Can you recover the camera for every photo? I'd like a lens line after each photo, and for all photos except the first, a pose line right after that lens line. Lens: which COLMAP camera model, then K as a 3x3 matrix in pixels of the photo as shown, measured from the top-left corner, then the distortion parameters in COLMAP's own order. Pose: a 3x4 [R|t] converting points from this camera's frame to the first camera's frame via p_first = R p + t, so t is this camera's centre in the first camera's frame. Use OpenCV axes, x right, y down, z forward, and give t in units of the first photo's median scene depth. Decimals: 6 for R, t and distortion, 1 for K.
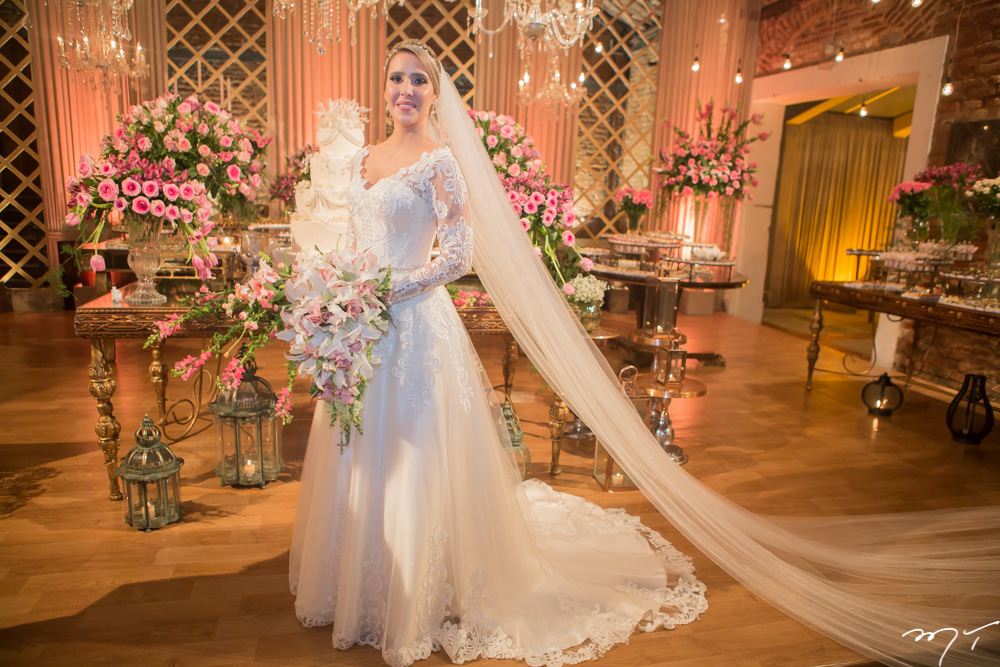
lens RADIAL K [[695.0, 0, 504.3], [0, 695.0, 338.3], [0, 0, 1]] dist [-0.084768, 0.062494]
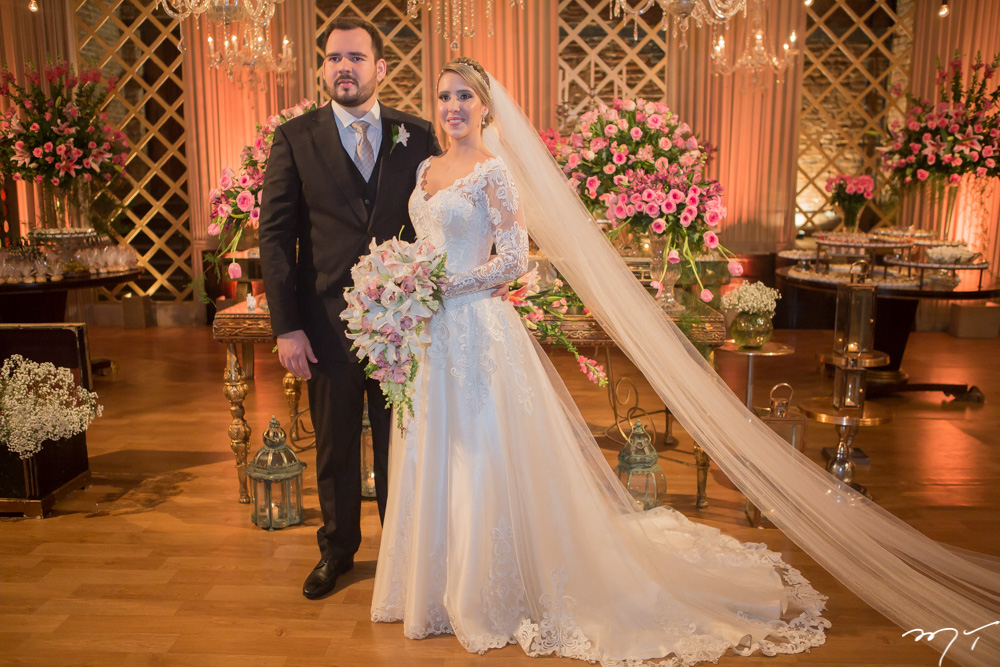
lens RADIAL K [[928.0, 0, 503.0], [0, 928.0, 335.6], [0, 0, 1]] dist [-0.018535, 0.000000]
pose [[0.964353, 0.006967, -0.264528, 0.149385], [-0.018042, 0.999058, -0.039459, 0.031741], [0.264004, 0.042825, 0.963570, -0.219754]]
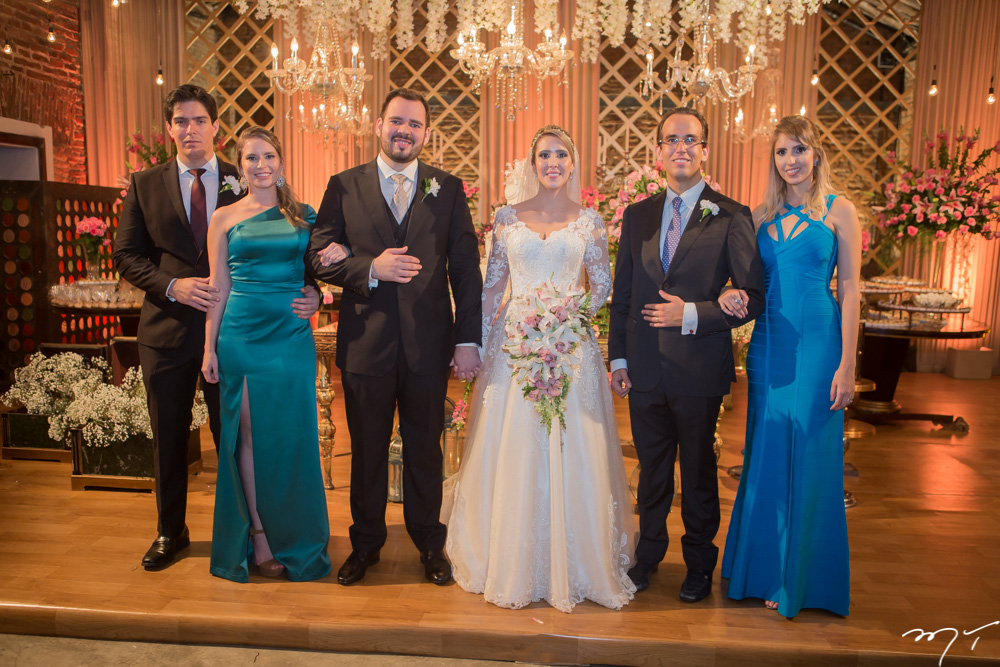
lens RADIAL K [[869.1, 0, 502.9], [0, 869.1, 336.0], [0, 0, 1]] dist [-0.059252, 0.064579]
pose [[0.950295, 0.015153, -0.310983, 0.190002], [-0.044037, 0.995315, -0.086069, 0.074645], [0.308222, 0.095485, 0.946510, -0.371694]]
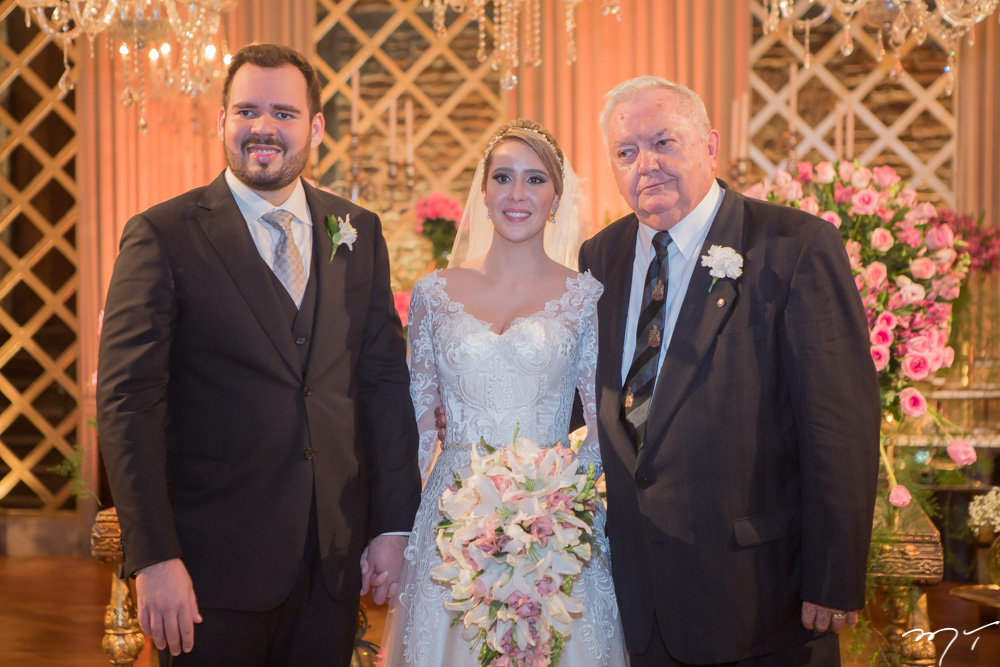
lens RADIAL K [[1934.6, 0, 506.1], [0, 1934.6, 338.5], [0, 0, 1]] dist [0.226672, 0.000000]
pose [[0.928209, -0.023373, -0.371325, 0.356031], [-0.044613, 0.983832, -0.173448, 0.081057], [0.369375, 0.177562, 0.912159, -0.488688]]
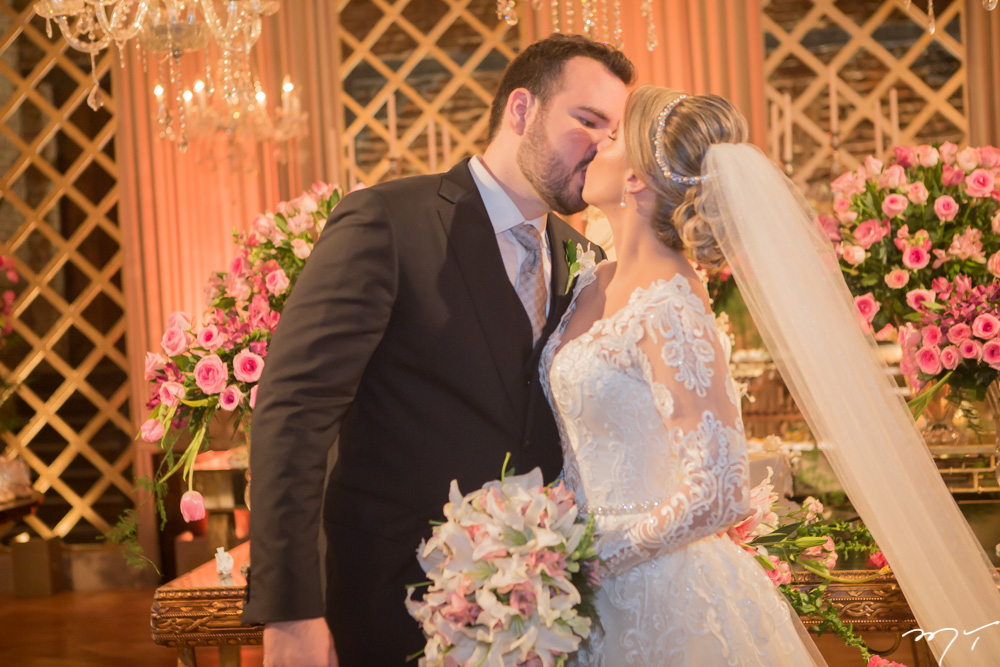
lens RADIAL K [[1583.1, 0, 509.7], [0, 1583.1, 348.8], [0, 0, 1]] dist [0.091233, 0.000000]
pose [[0.931575, -0.075251, -0.355675, 0.092411], [0.012208, 0.984267, -0.176268, -0.004772], [0.363343, 0.159865, 0.917837, -0.093563]]
